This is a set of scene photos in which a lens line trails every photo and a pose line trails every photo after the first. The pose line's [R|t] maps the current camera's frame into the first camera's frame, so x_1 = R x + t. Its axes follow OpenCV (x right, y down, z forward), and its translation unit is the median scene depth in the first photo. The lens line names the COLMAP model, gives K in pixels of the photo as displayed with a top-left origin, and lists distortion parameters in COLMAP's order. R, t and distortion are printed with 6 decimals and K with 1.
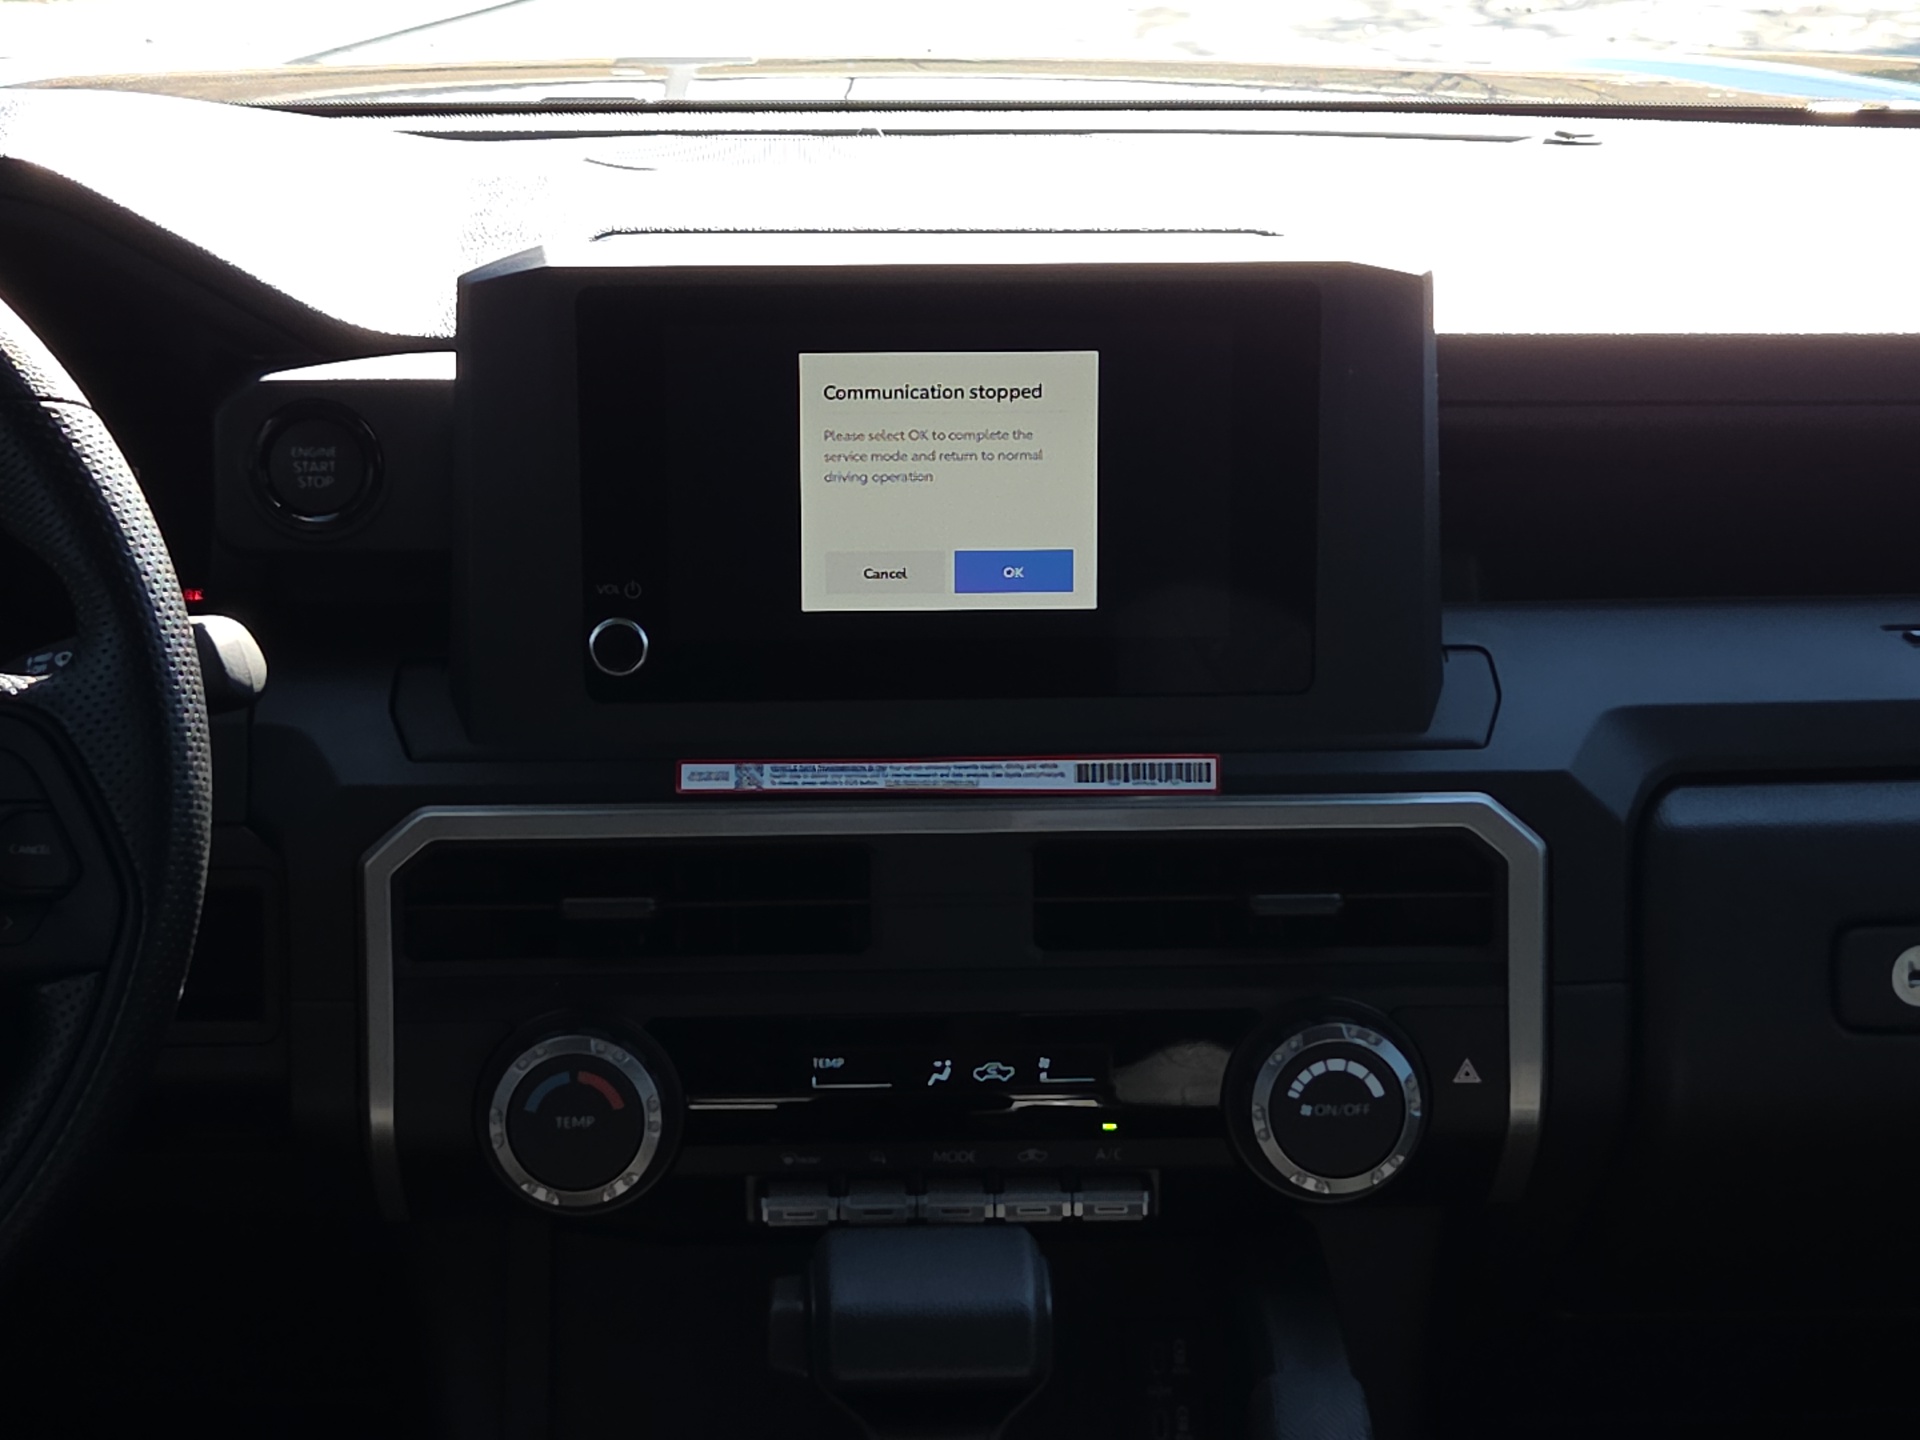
lens RADIAL K [[3645.6, 0, 936.0], [0, 3645.6, 668.0], [0, 0, 1]] dist [0.087795, 0.000000]
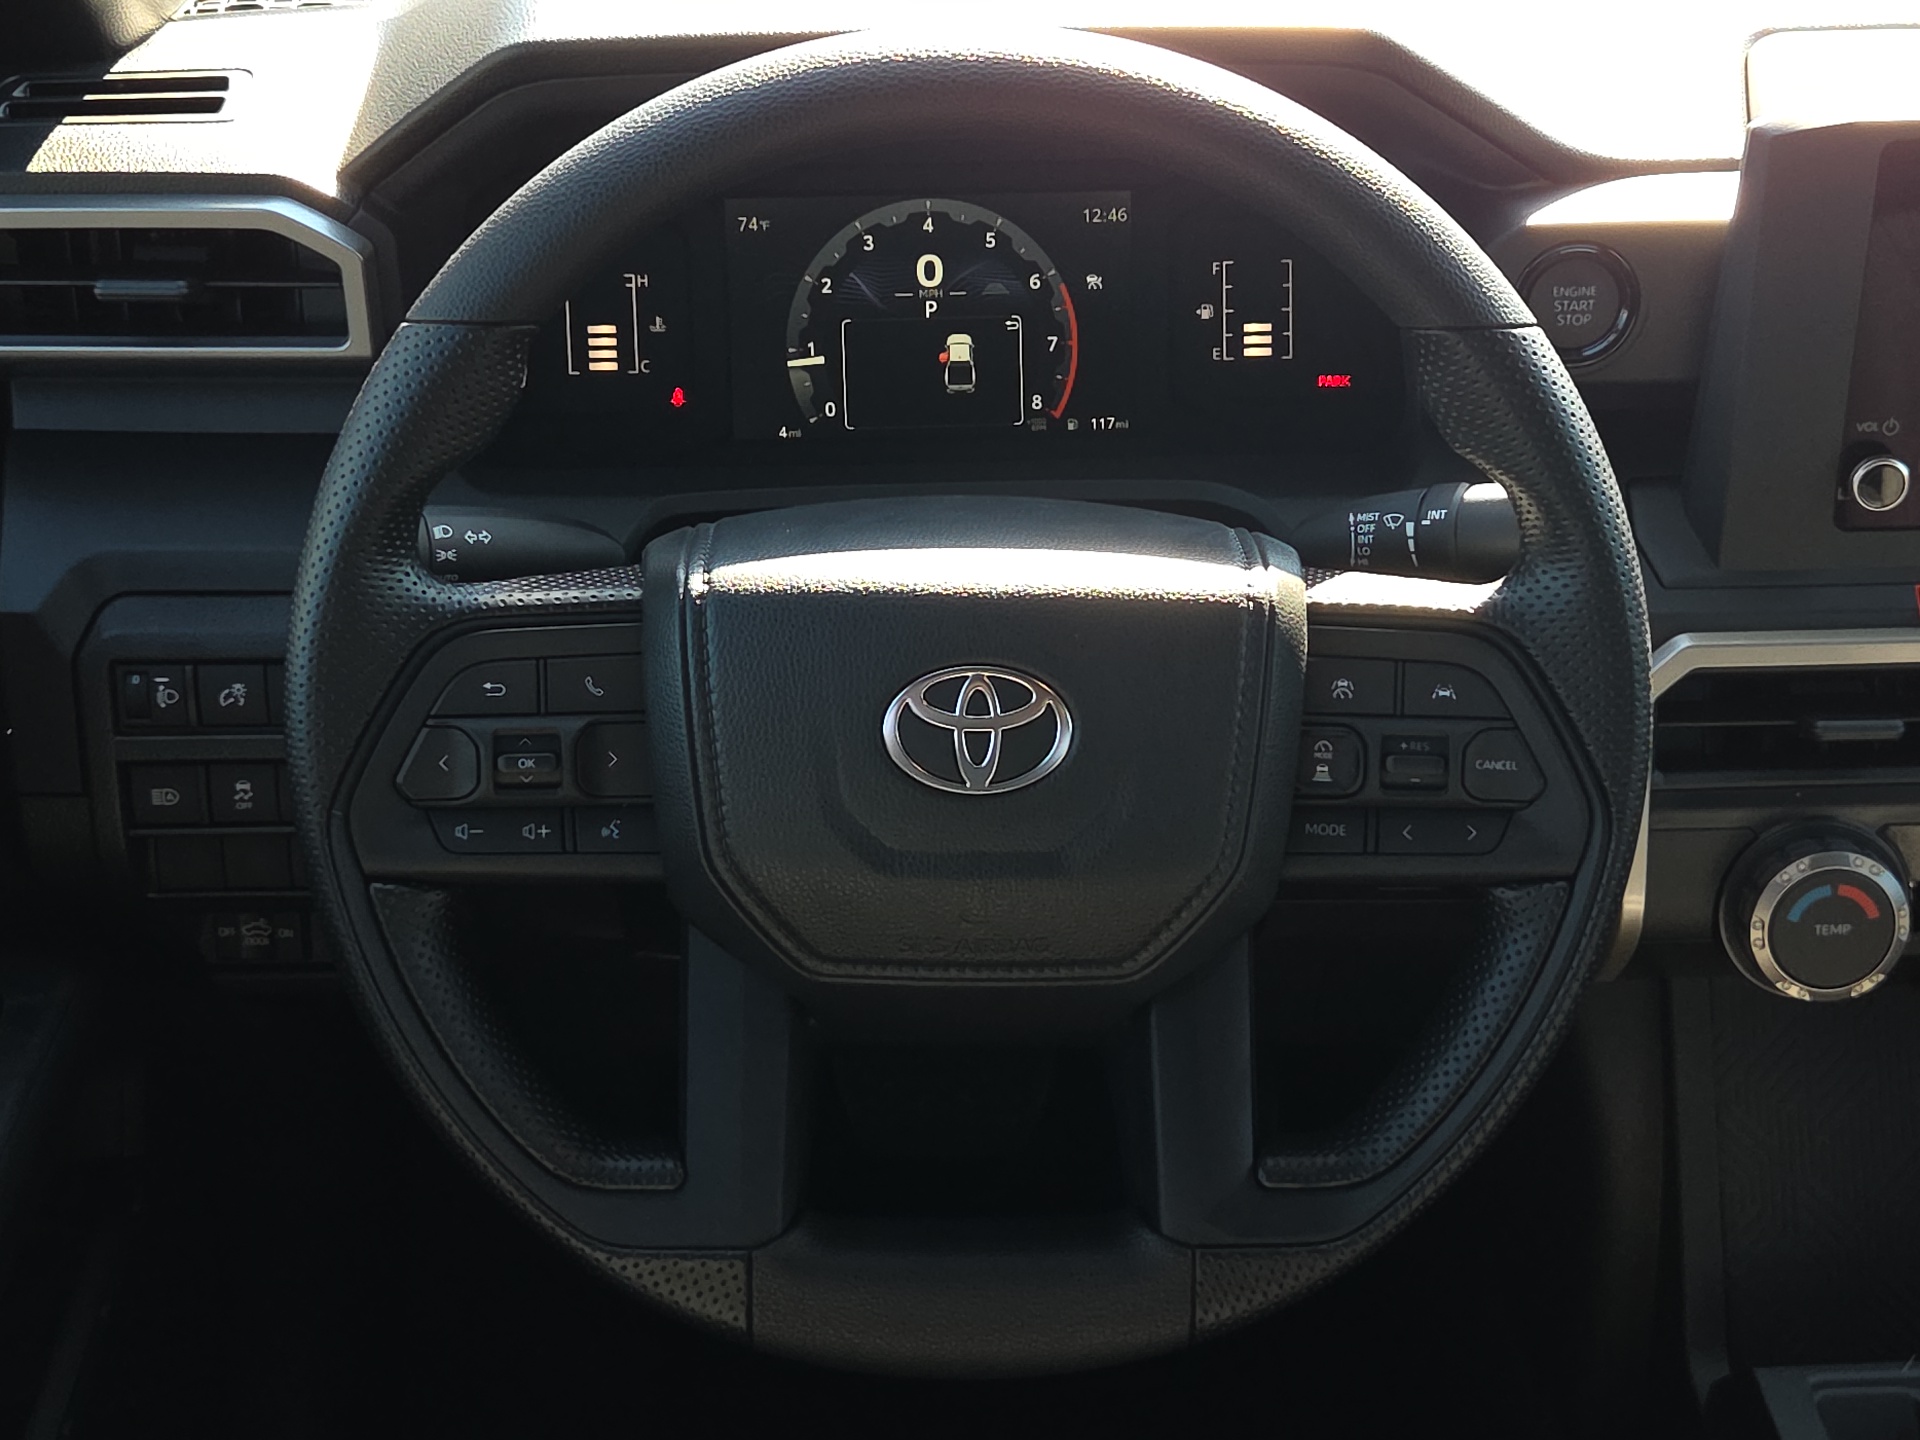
lens RADIAL K [[2802.8, 0, 968.4], [0, 2802.8, 705.9], [0, 0, 1]] dist [0.081349, 0.000000]
pose [[0.999968, -0.005759, -0.005627, -0.343324], [0.006928, 0.971549, 0.236739, -0.137321], [0.004104, -0.236770, 0.971557, 0.198638]]
